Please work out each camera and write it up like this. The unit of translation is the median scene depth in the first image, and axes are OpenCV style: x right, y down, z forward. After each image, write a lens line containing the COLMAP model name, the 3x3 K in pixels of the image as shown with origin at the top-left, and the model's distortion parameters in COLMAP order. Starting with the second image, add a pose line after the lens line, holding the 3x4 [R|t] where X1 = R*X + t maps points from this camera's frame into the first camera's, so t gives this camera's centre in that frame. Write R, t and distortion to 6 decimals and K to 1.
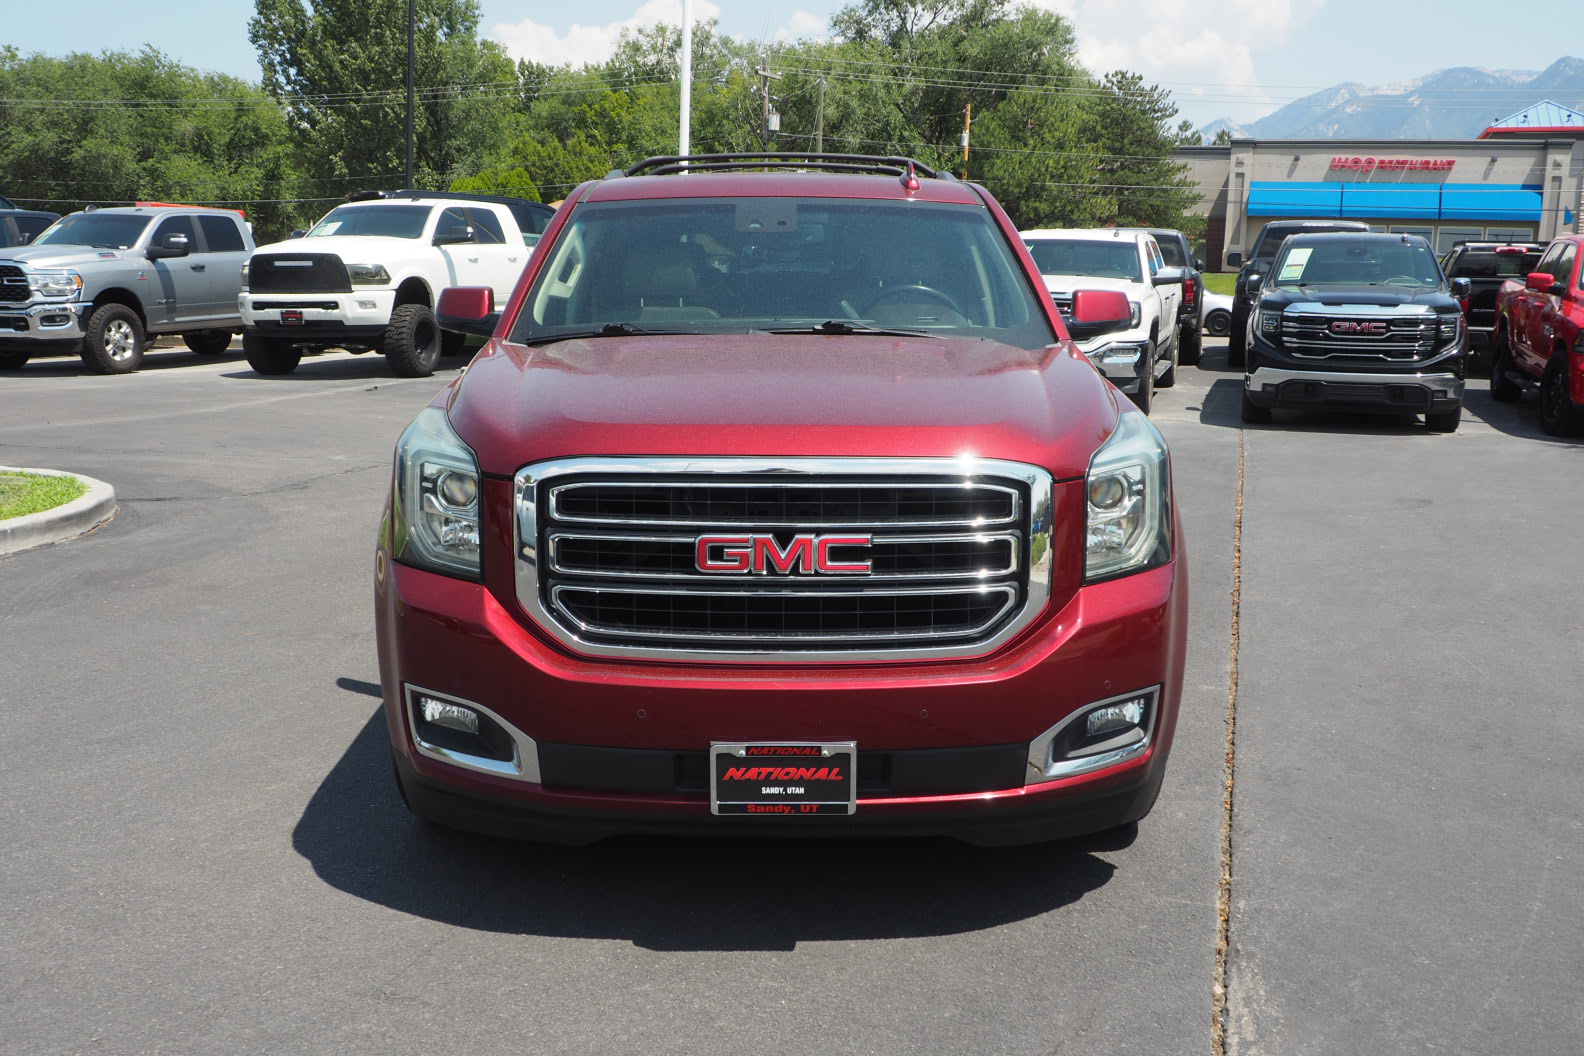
lens RADIAL K [[1566.2, 0, 792.0], [0, 1566.2, 528.0], [0, 0, 1]] dist [-0.012703, 0.016305]
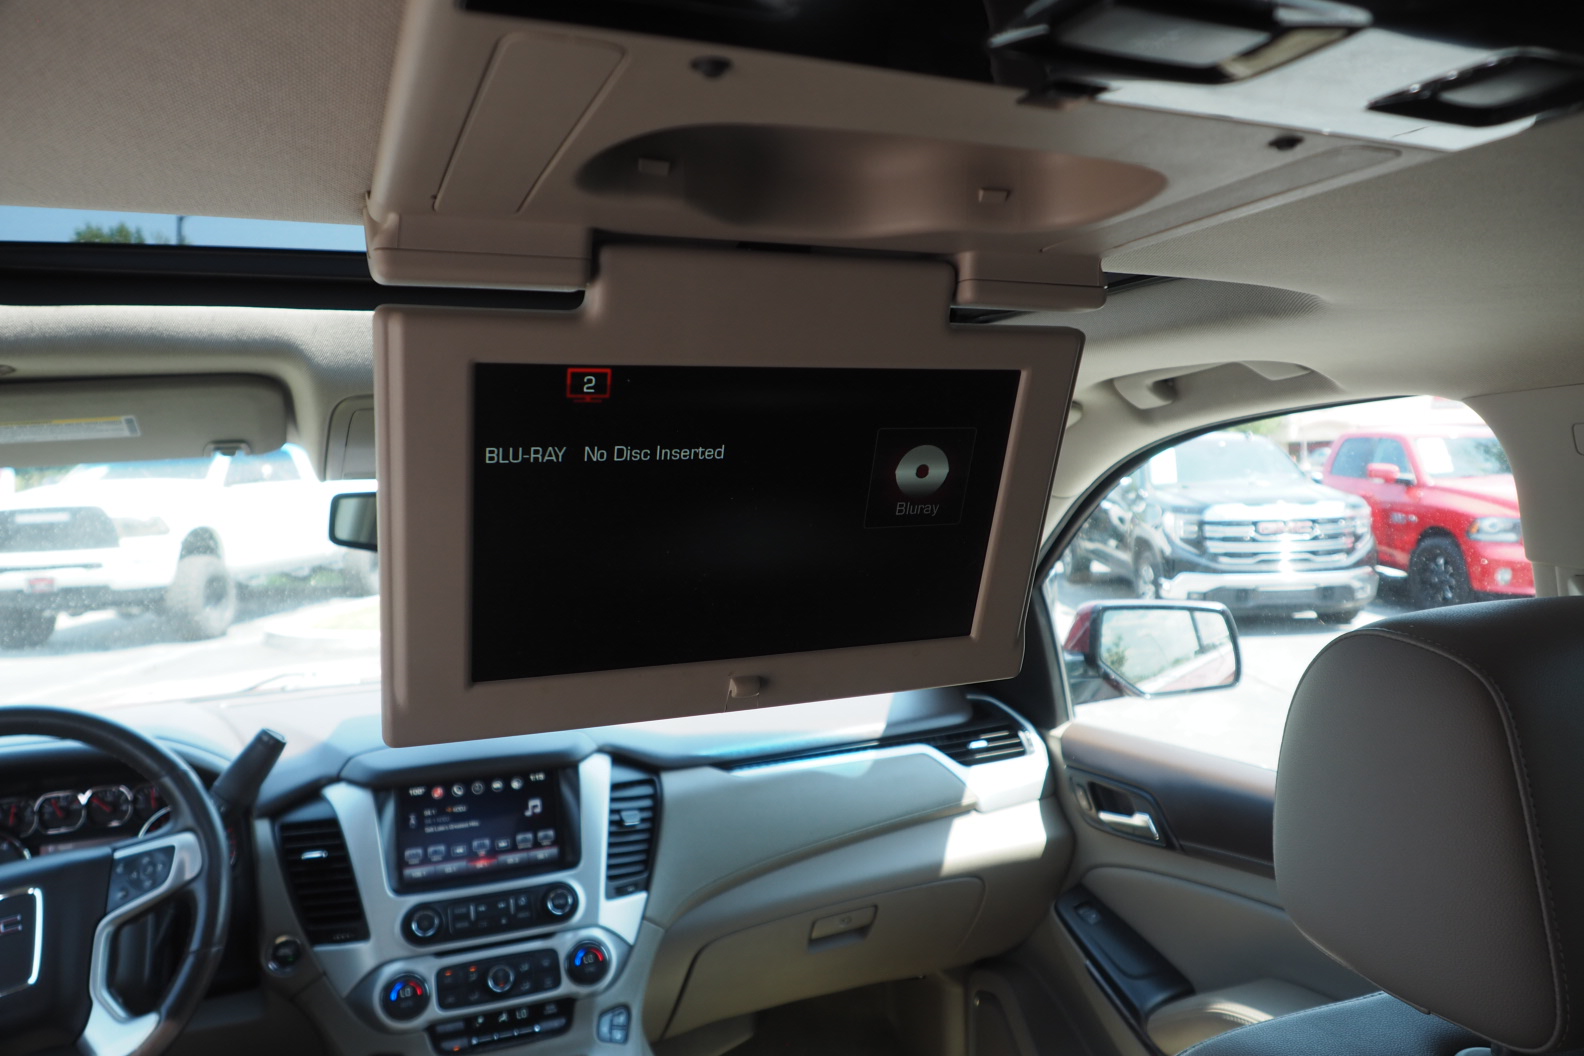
lens RADIAL K [[1119.1, 0, 792.0], [0, 1119.1, 528.0], [0, 0, 1]] dist [-0.028584, -0.005152]
pose [[0.962470, -0.057887, 0.265142, -0.085564], [0.088578, 0.990489, -0.105292, -0.062594], [-0.256525, 0.124826, 0.958443, 0.316233]]
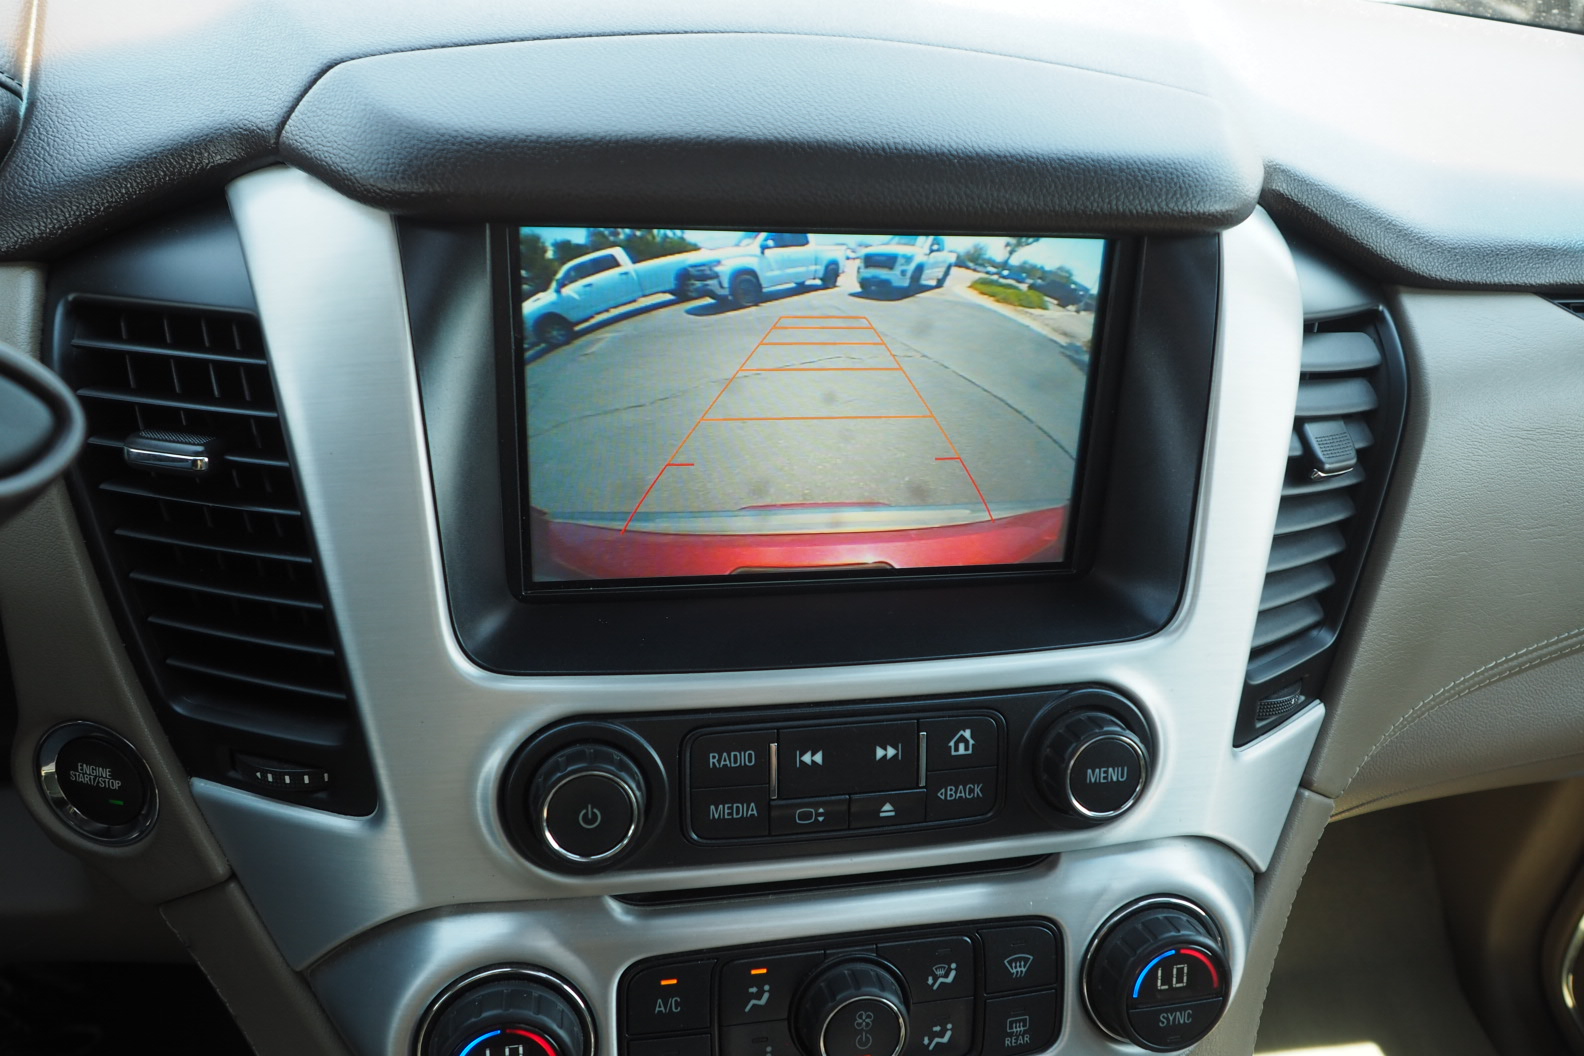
lens RADIAL K [[1129.3, 0, 776.2], [0, 1129.3, 522.5], [0, 0, 1]] dist [-0.044845, 0.003622]
pose [[0.997348, 0.019051, 0.070245, -0.088832], [-0.044181, 0.925440, 0.376308, -0.058422], [-0.057838, -0.378414, 0.923828, 0.372555]]
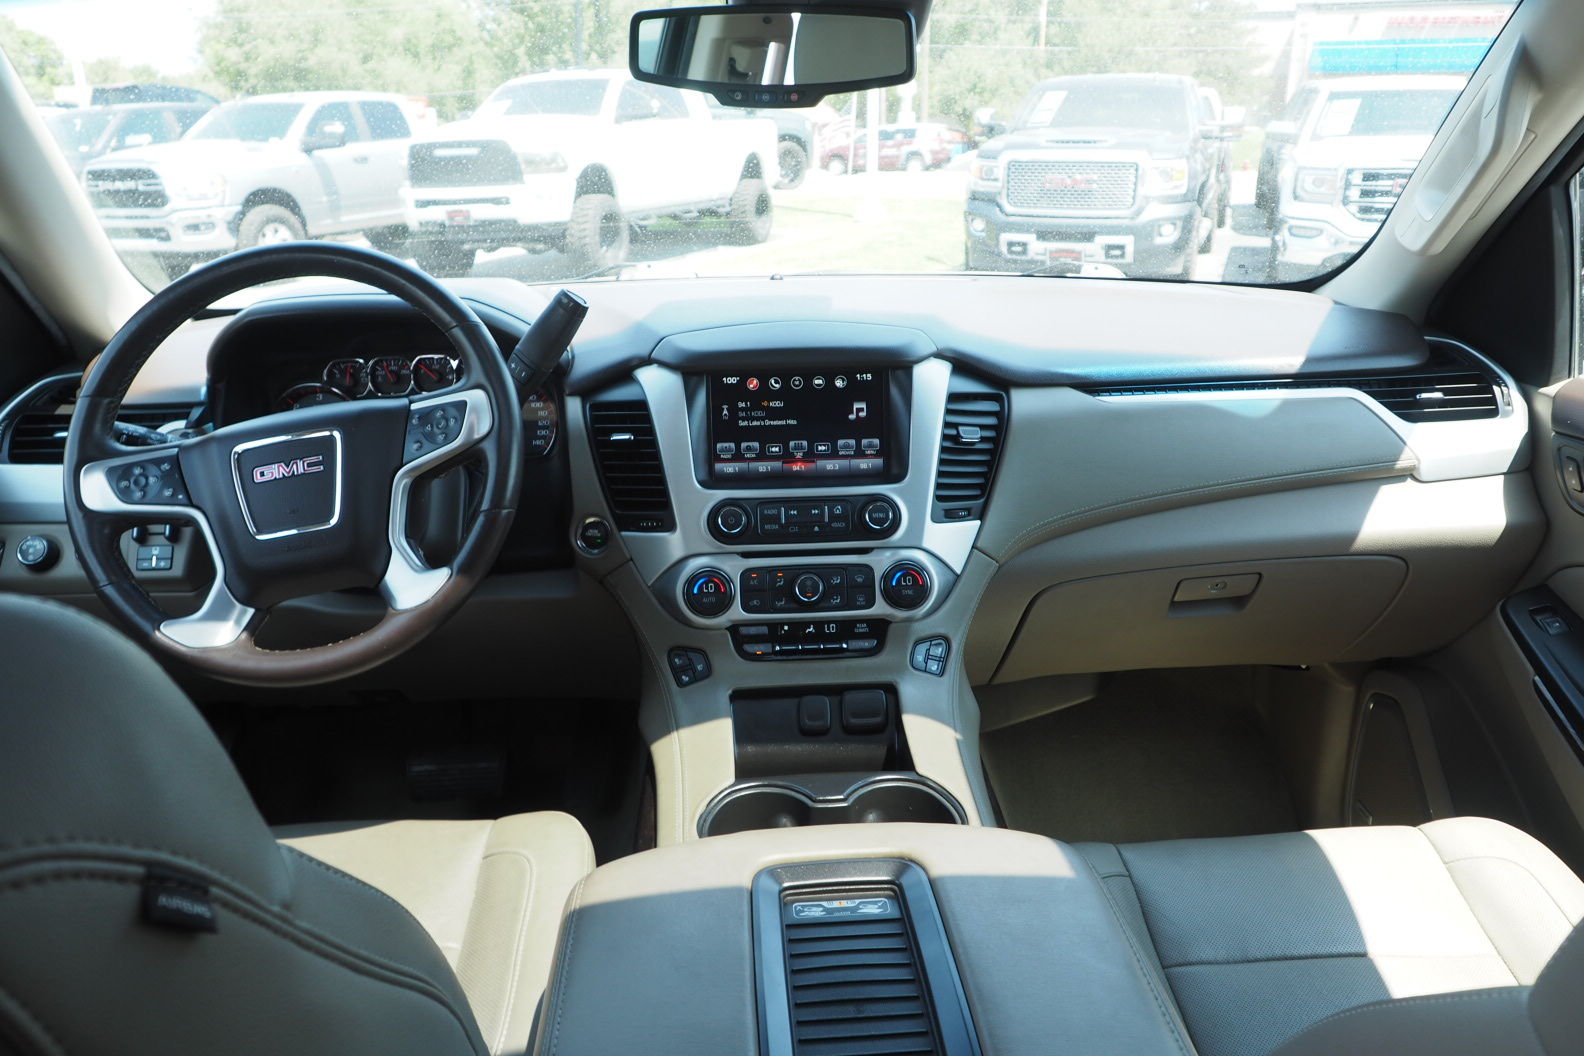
lens RADIAL K [[1163.6, 0, 797.0], [0, 1163.6, 526.1], [0, 0, 1]] dist [-0.007427, -0.013796]
pose [[0.997369, -0.013819, -0.071164, -0.082497], [0.024949, 0.987128, 0.157972, -0.057905], [0.068065, -0.159332, 0.984876, 0.325880]]
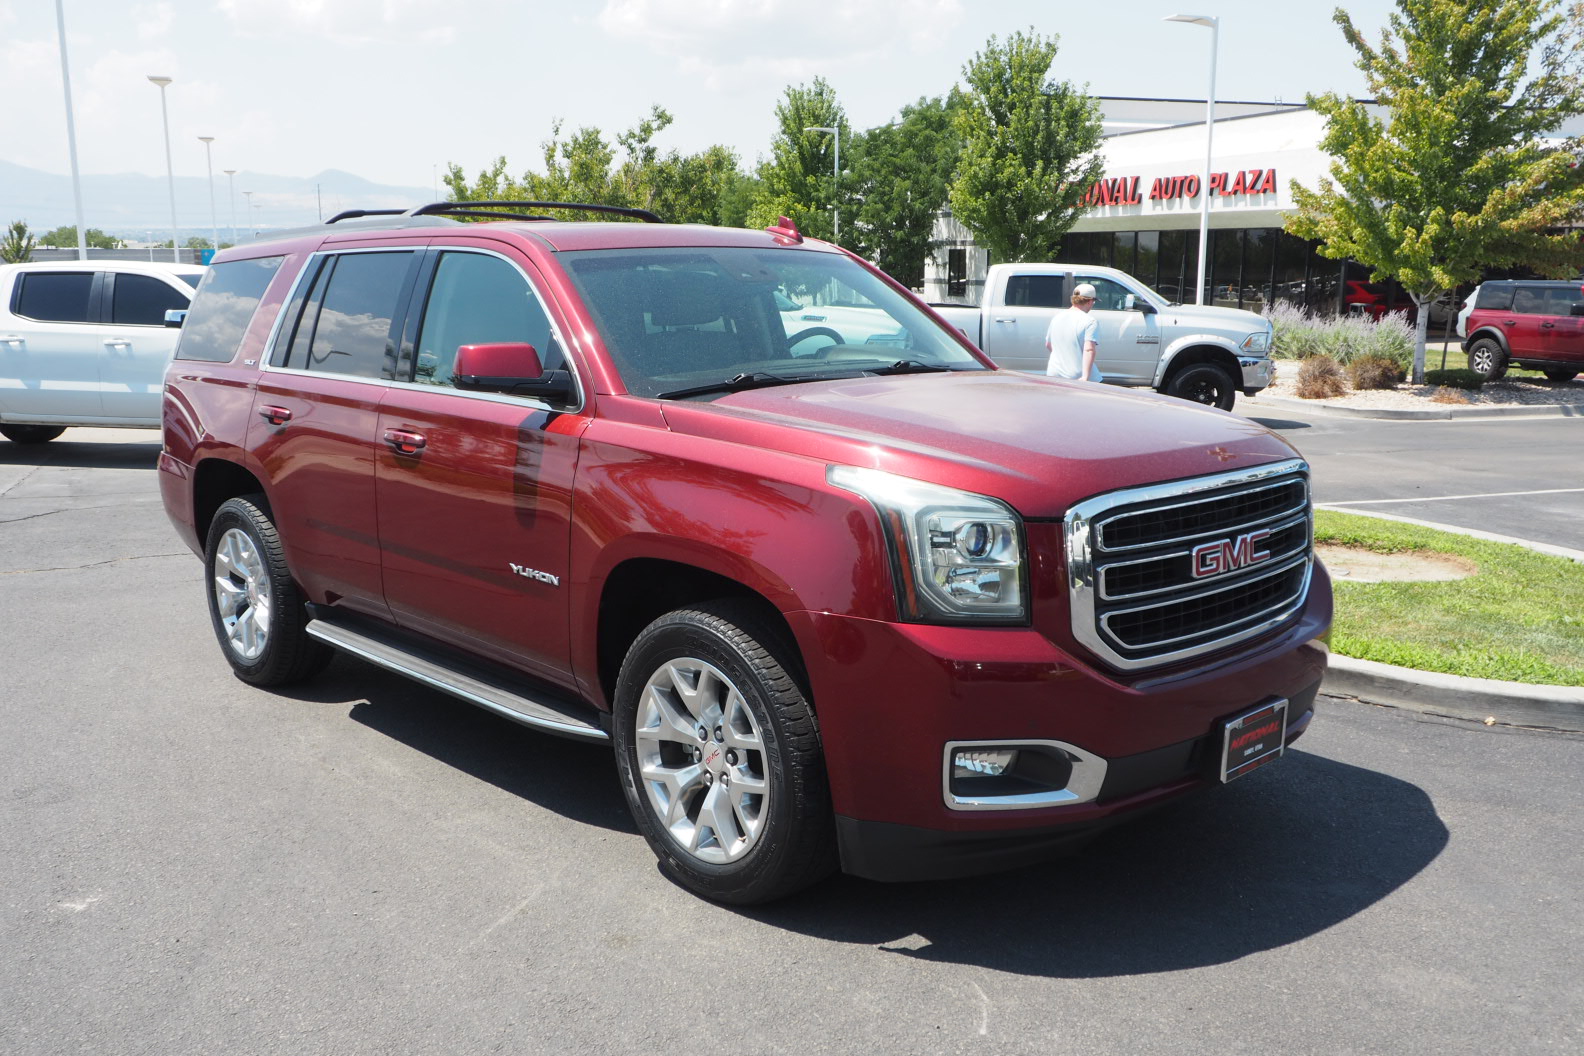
lens RADIAL K [[1391.9, 0, 792.0], [0, 1391.9, 528.0], [0, 0, 1]] dist [-0.009790, 0.003644]
pose [[0.731901, -0.125635, 0.669729, -0.166555], [0.130593, 0.990499, 0.043093, -0.015898], [-0.668780, 0.055922, 0.741354, 0.077098]]
